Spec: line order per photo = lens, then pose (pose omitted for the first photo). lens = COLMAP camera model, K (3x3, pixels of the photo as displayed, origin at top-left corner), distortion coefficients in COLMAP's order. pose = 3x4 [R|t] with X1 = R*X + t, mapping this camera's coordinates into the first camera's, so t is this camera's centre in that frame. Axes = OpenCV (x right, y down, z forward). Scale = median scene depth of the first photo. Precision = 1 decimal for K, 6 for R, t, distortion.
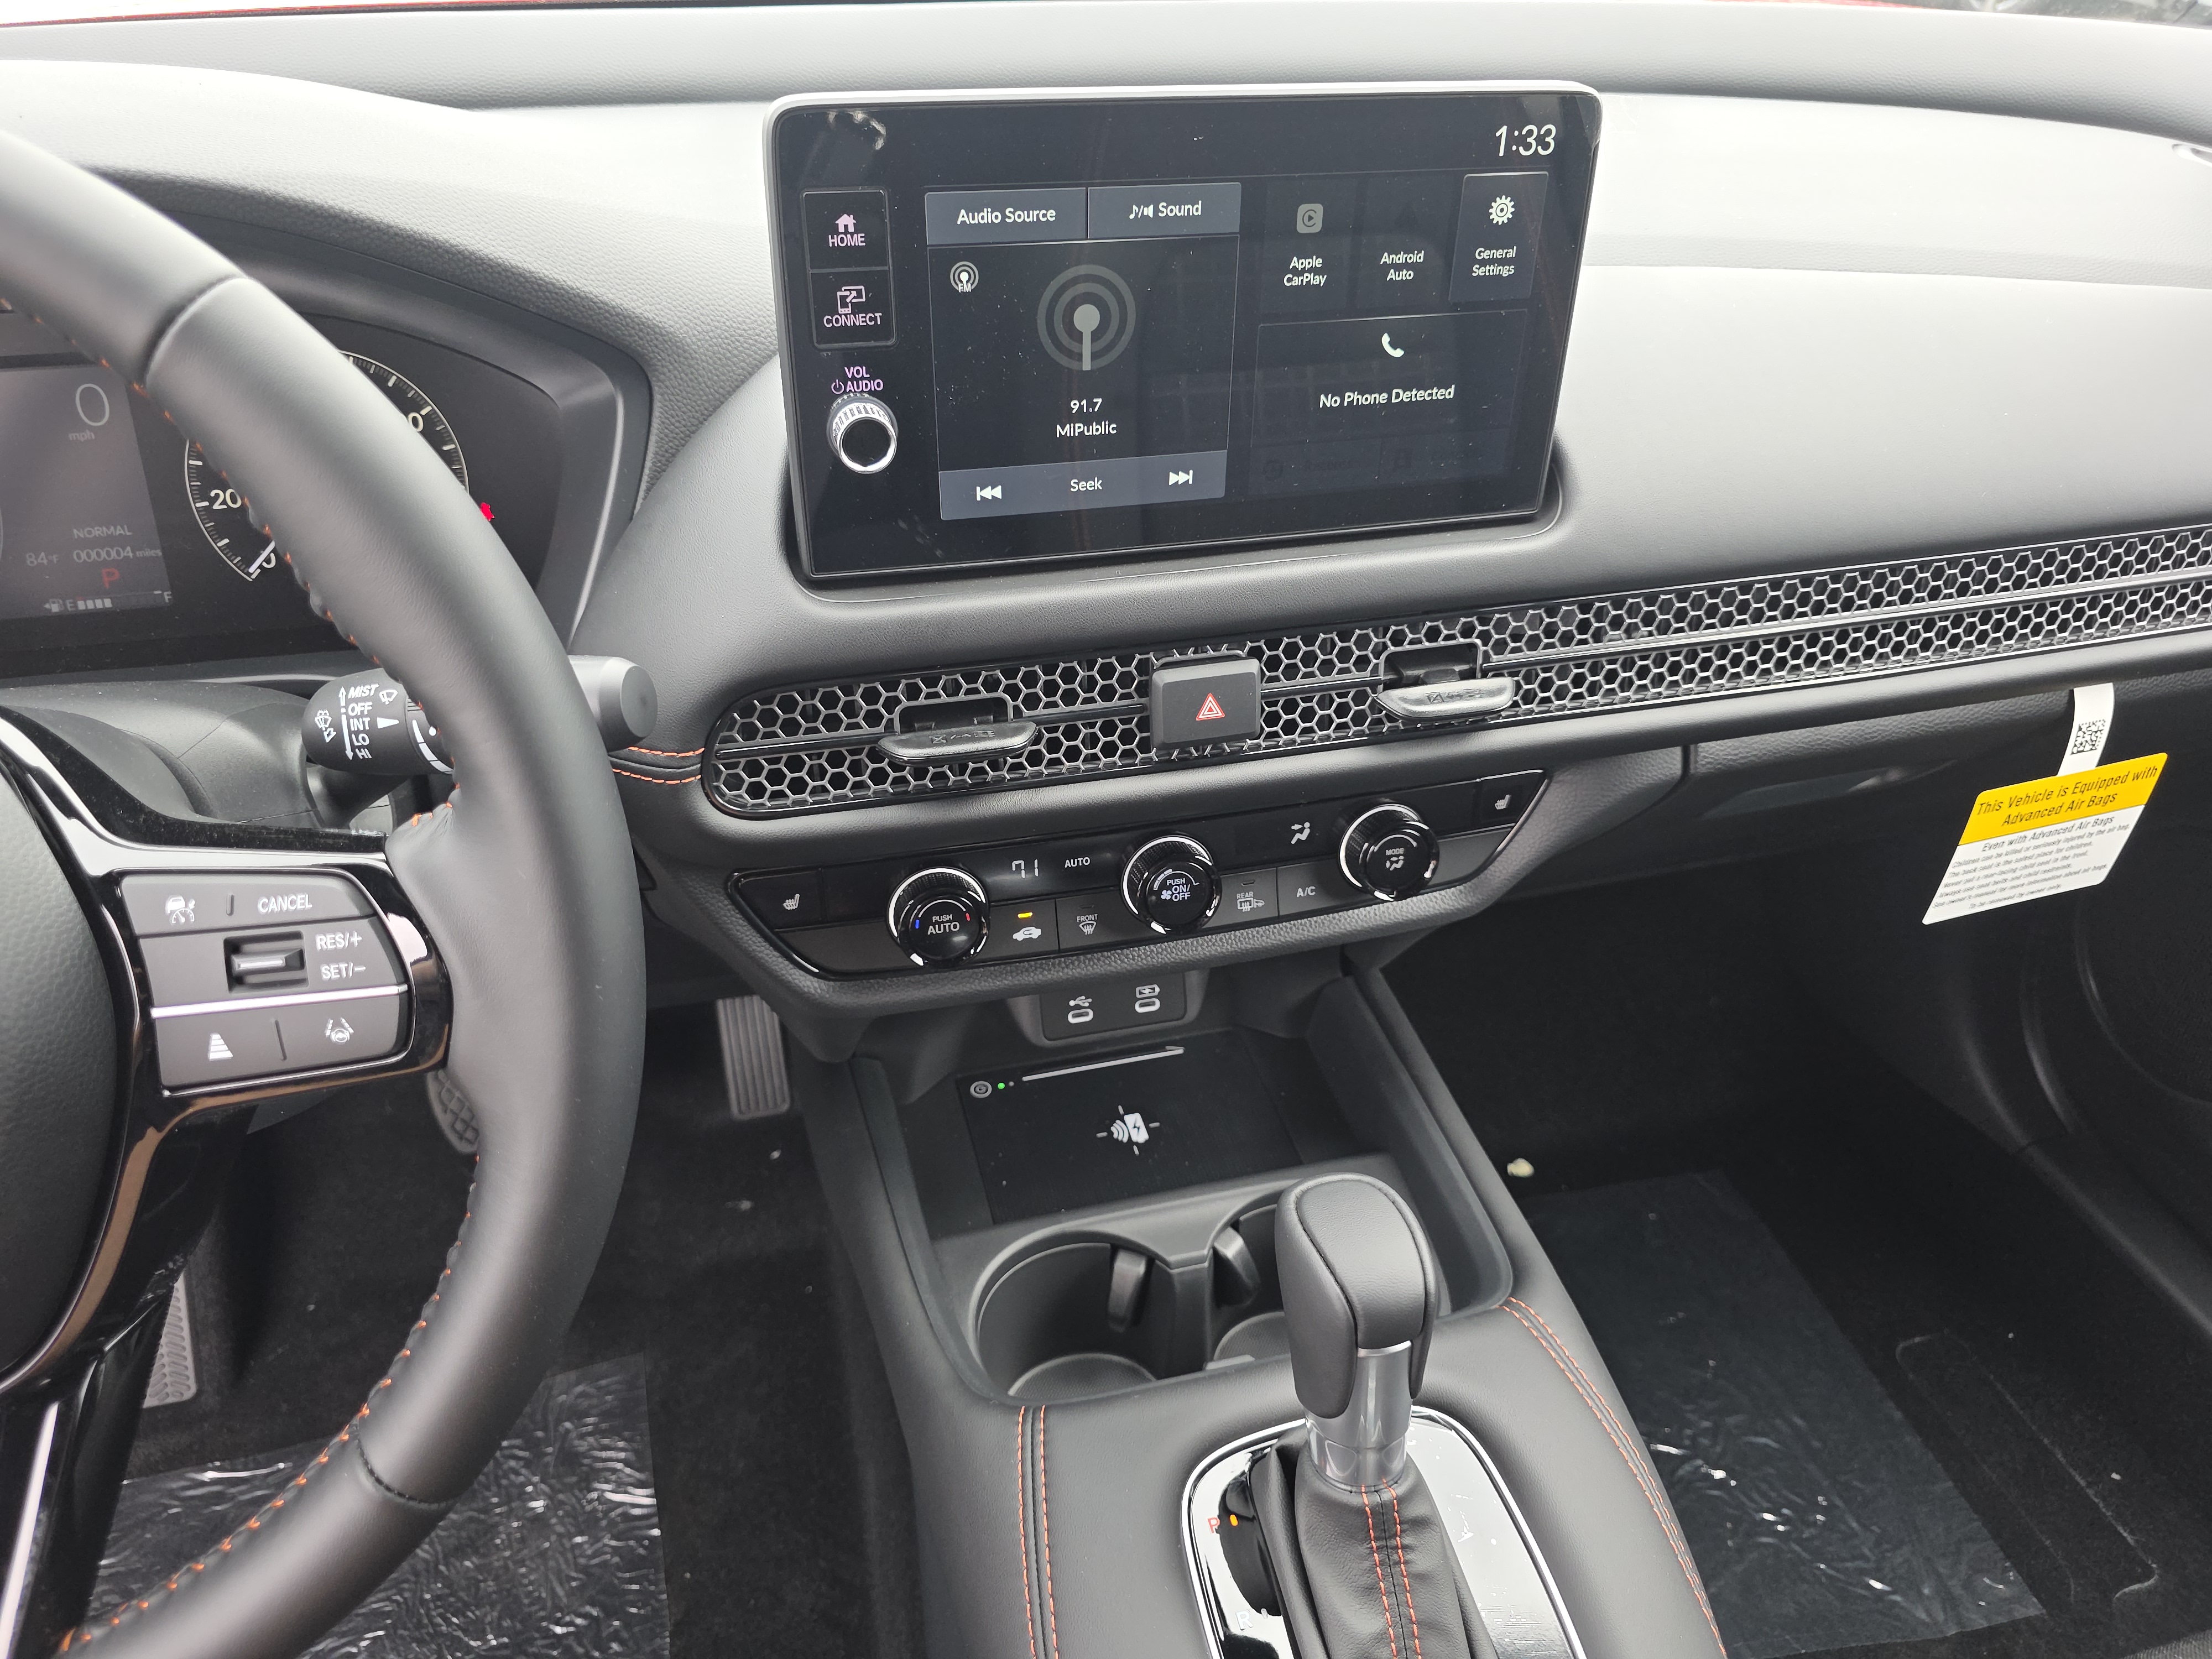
lens RADIAL K [[1560.5, 0, 1095.0], [0, 1560.5, 832.5], [0, 0, 1]] dist [0.048387, -0.045410]
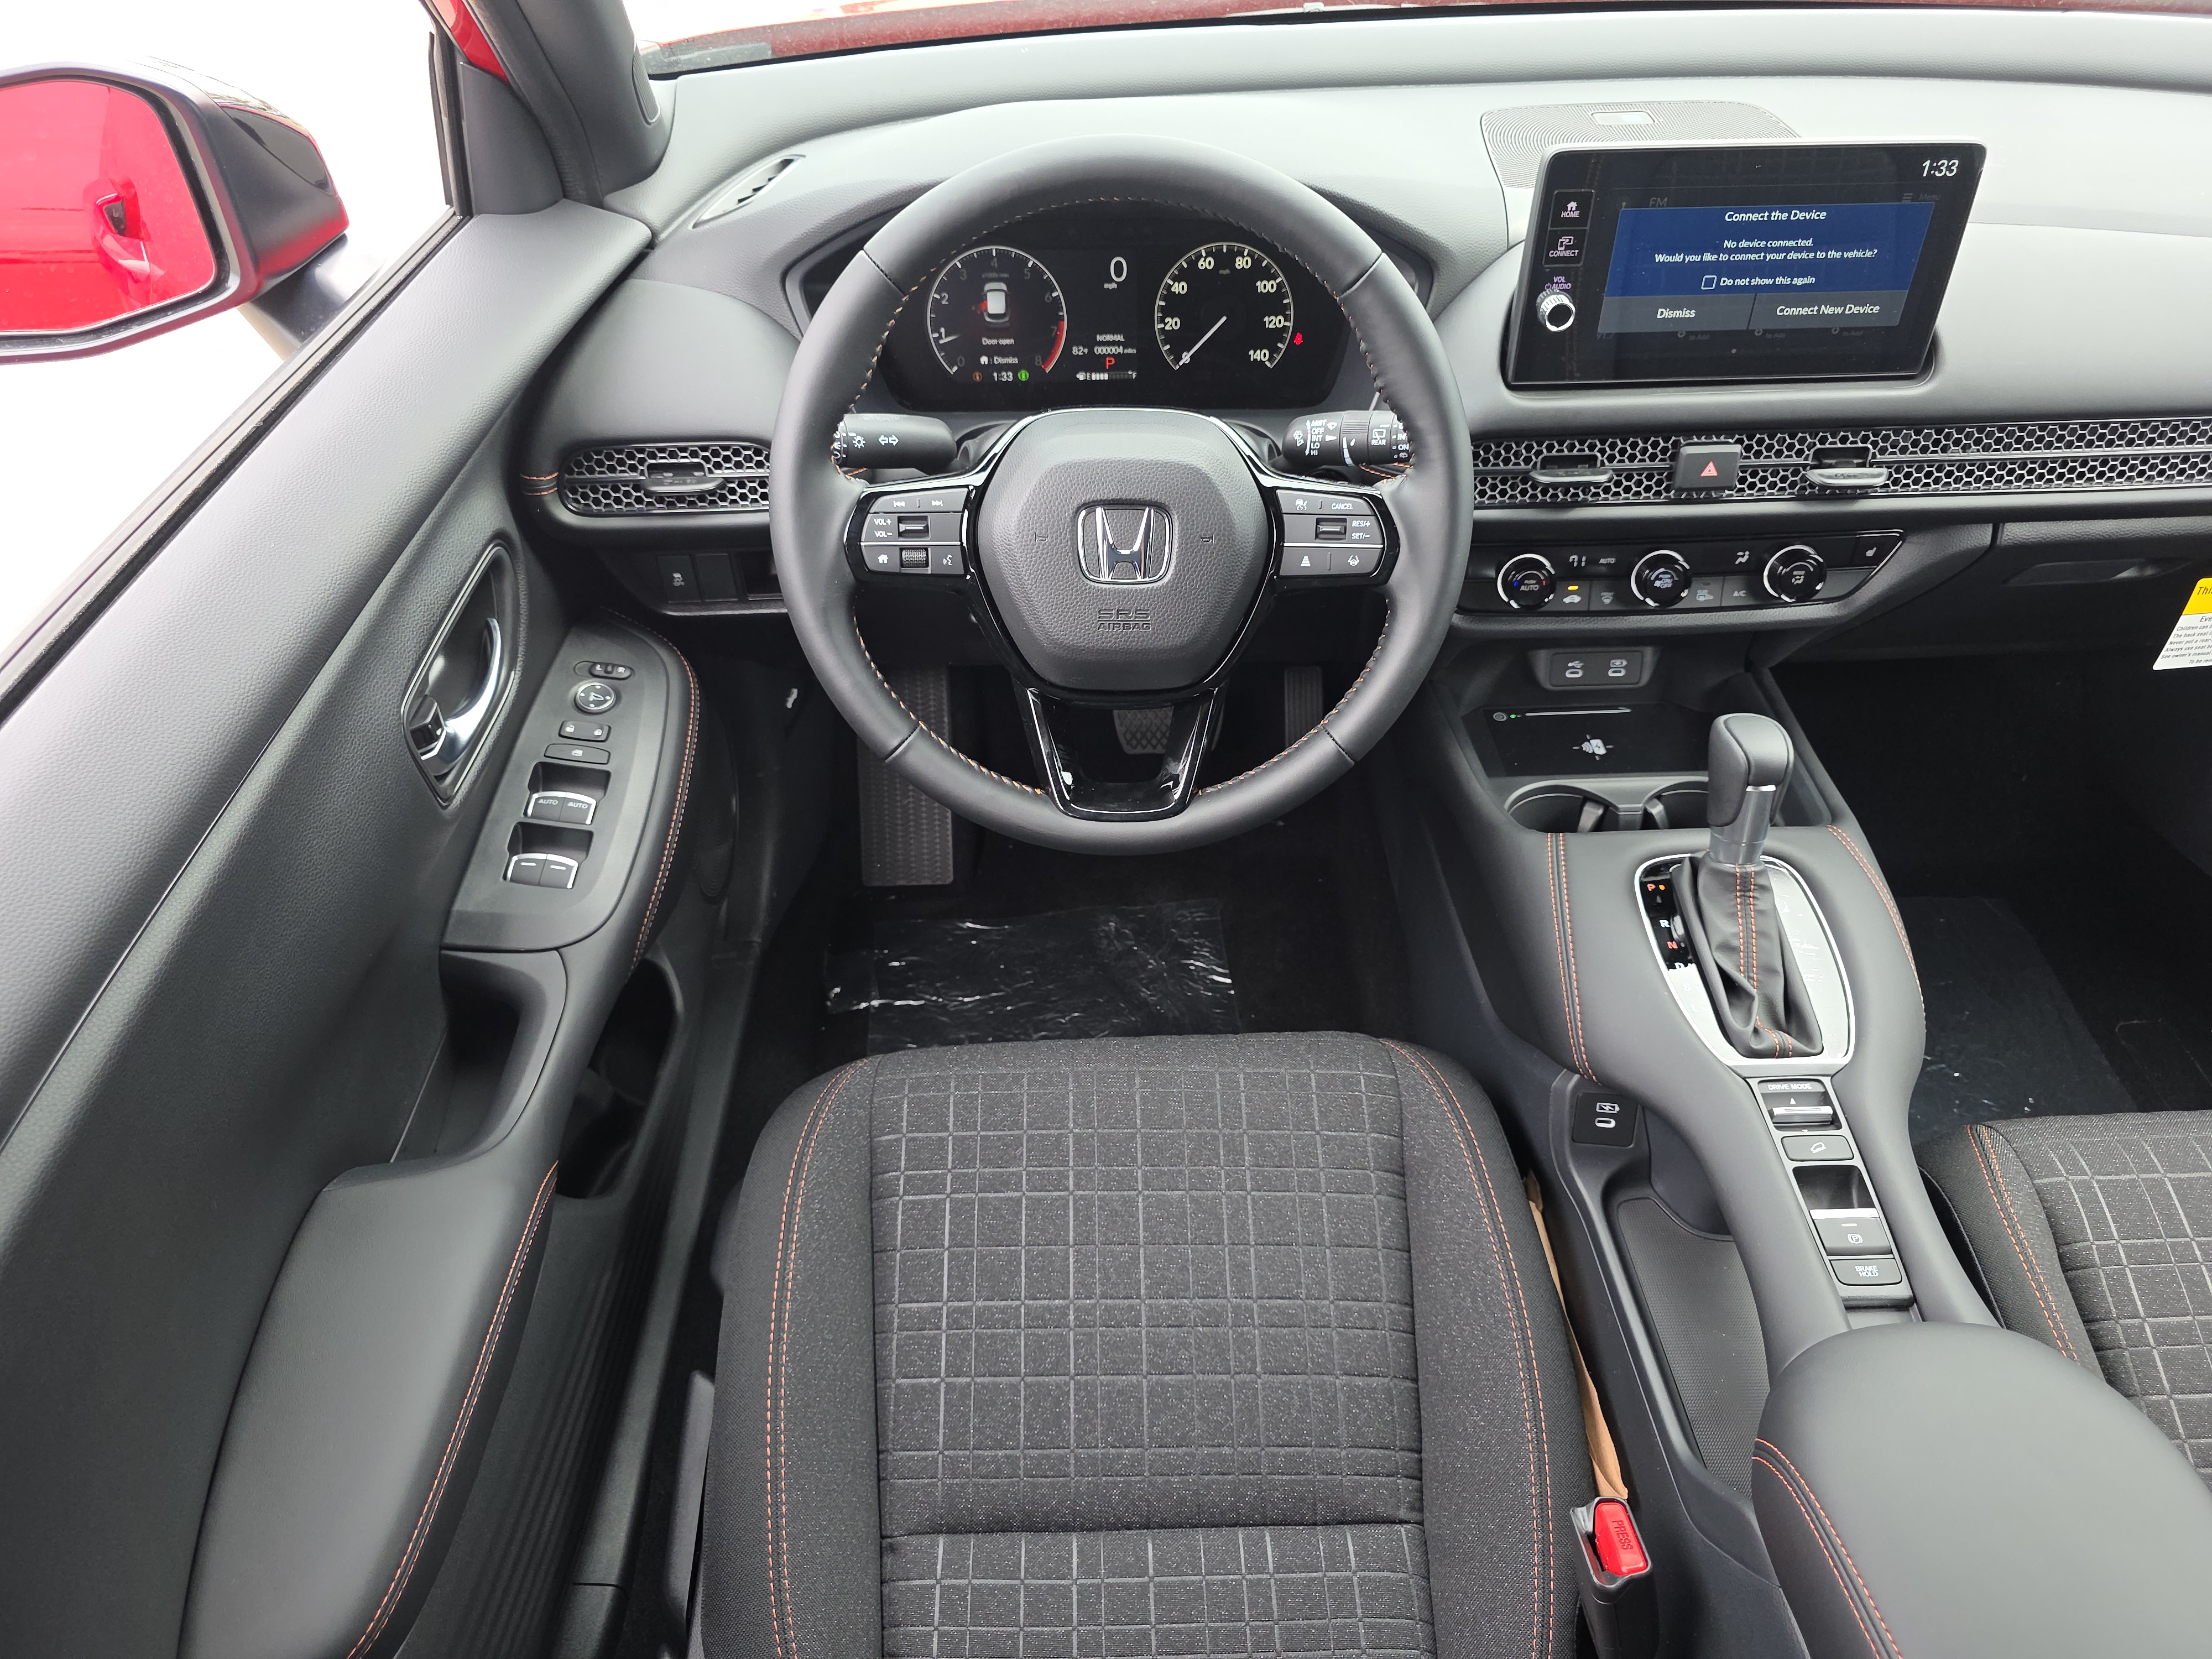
lens RADIAL K [[1560.5, 0, 1106.6], [0, 1560.5, 851.2], [0, 0, 1]] dist [0.048387, -0.045410]
pose [[0.974286, 0.124797, -0.187598, -0.209381], [-0.103762, 0.987568, 0.118080, 0.213510], [0.200002, -0.095578, 0.975122, -0.974208]]
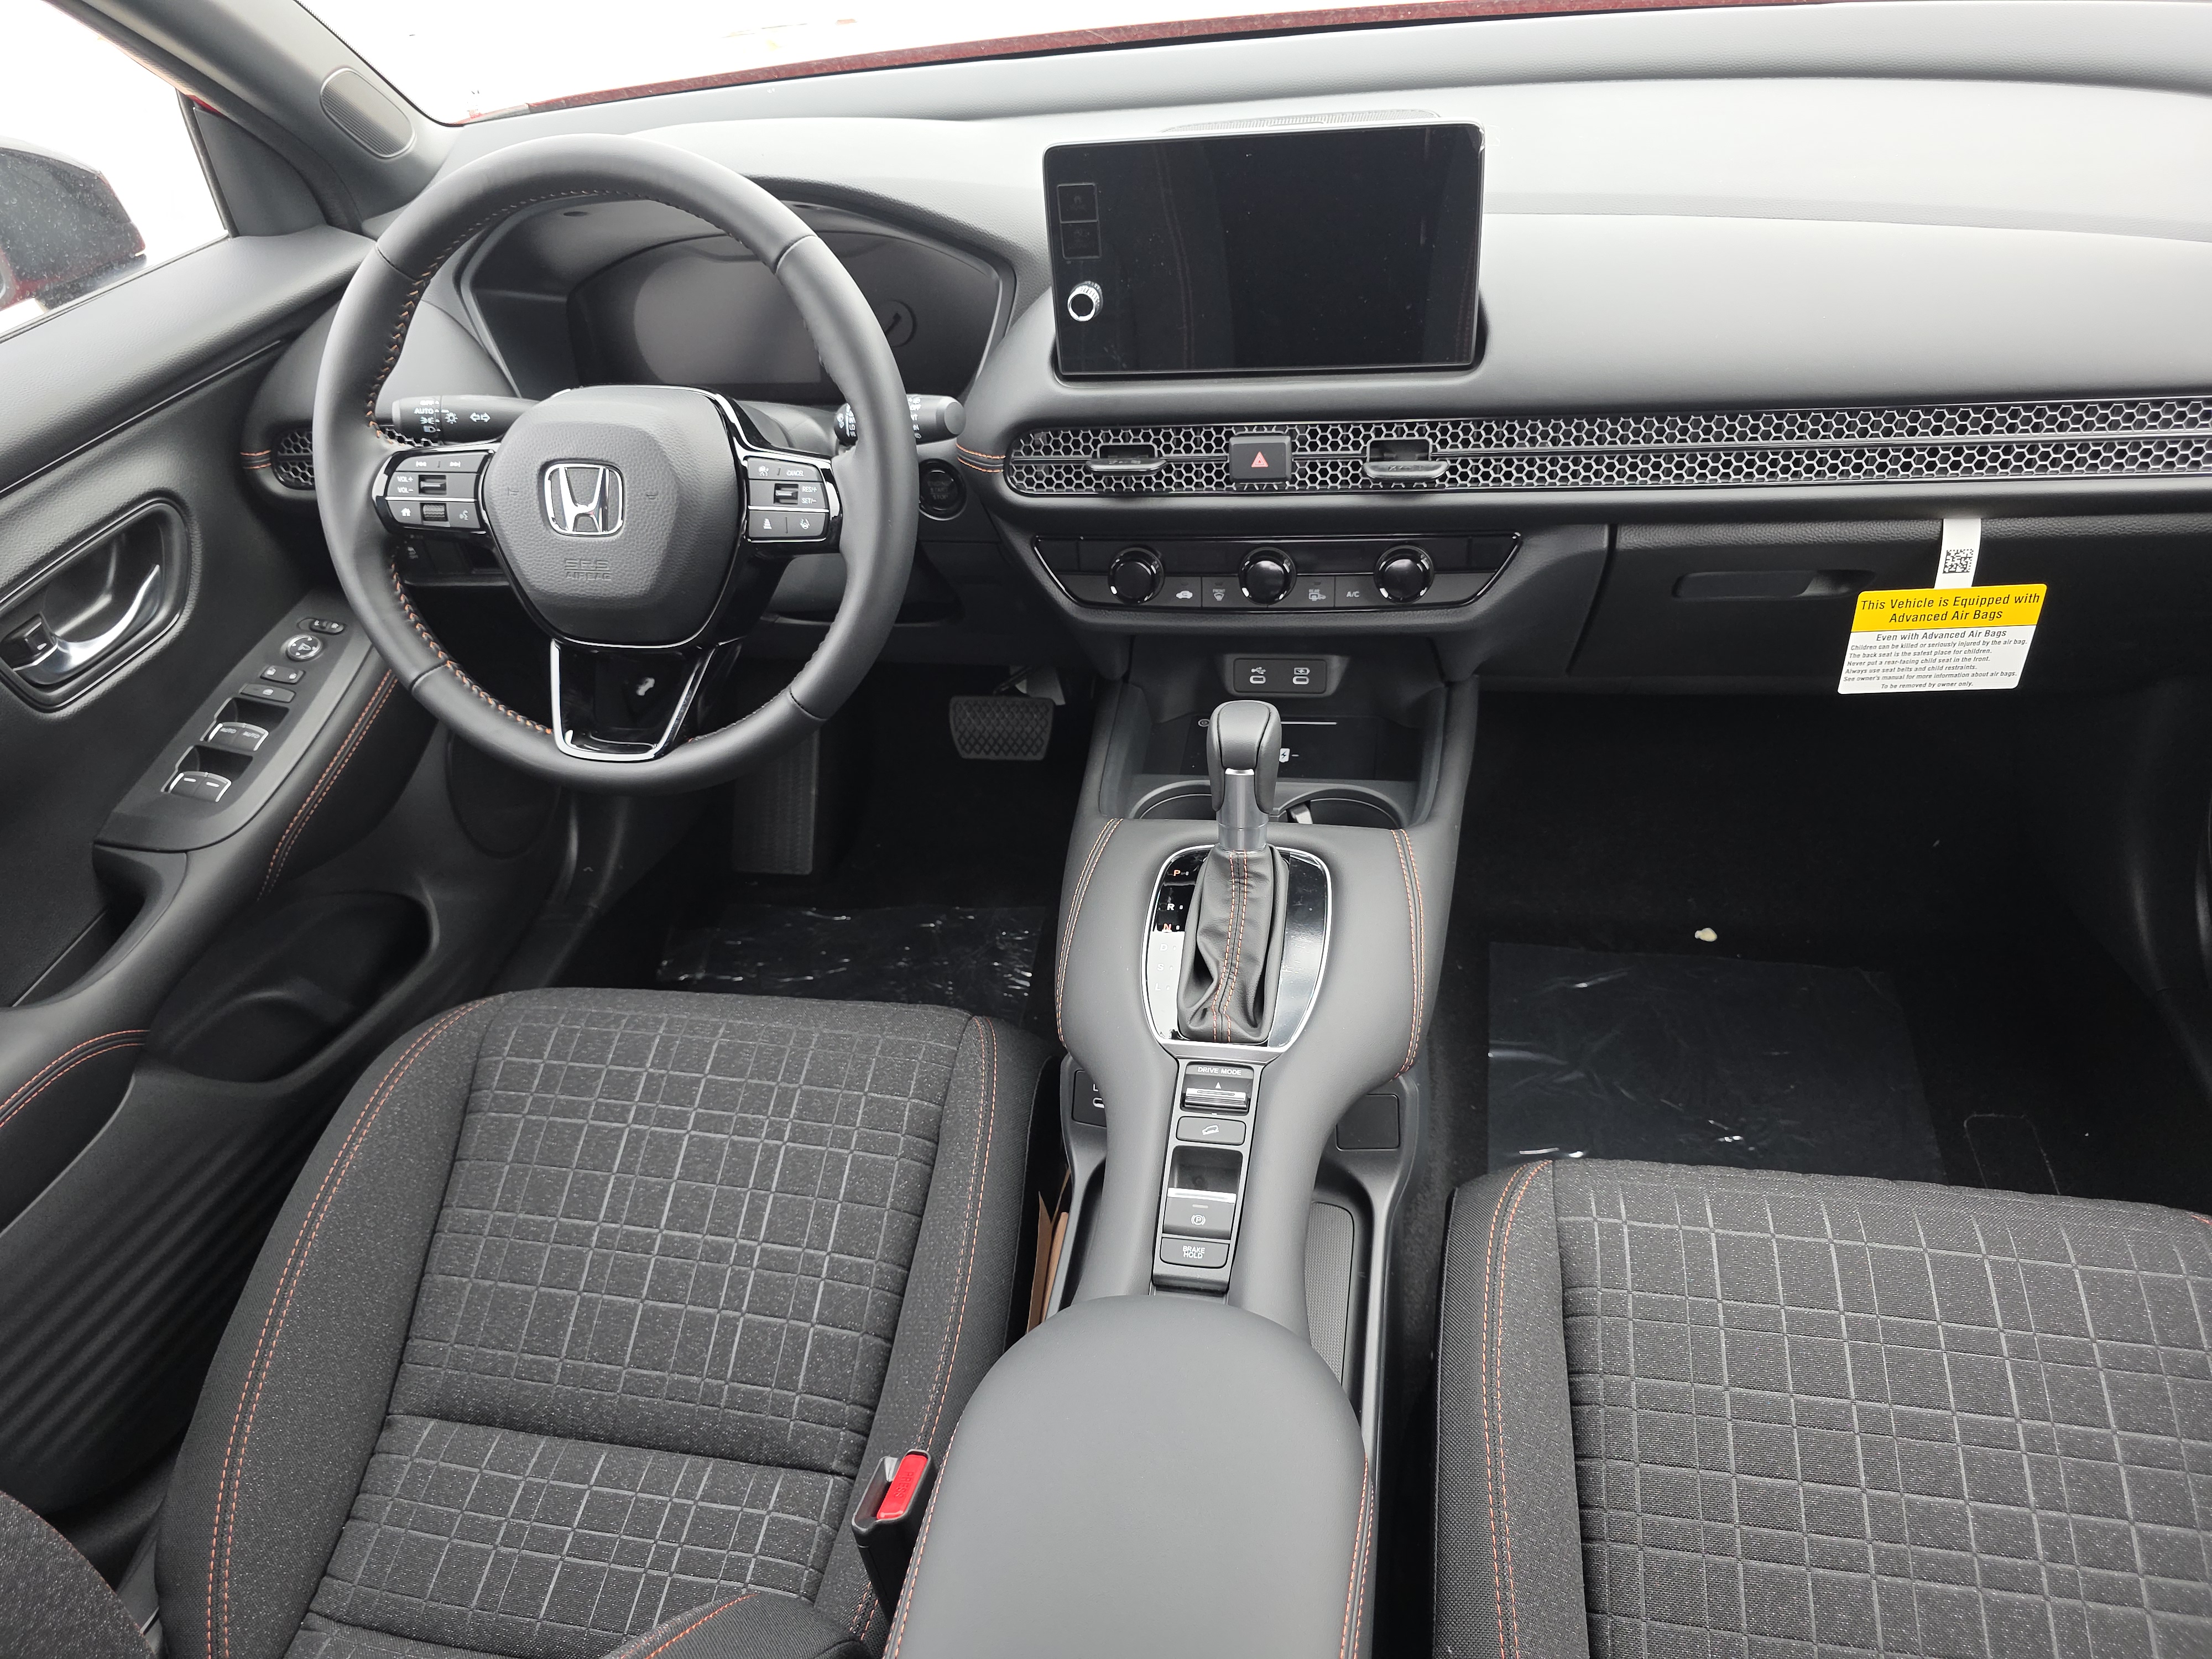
lens RADIAL K [[1560.5, 0, 1081.1], [0, 1560.5, 832.1], [0, 0, 1]] dist [0.048387, -0.045410]
pose [[0.893605, 0.173306, -0.414046, 0.706147], [-0.151892, 0.984789, 0.084382, 0.222173], [0.422372, -0.012513, 0.906336, -0.754752]]
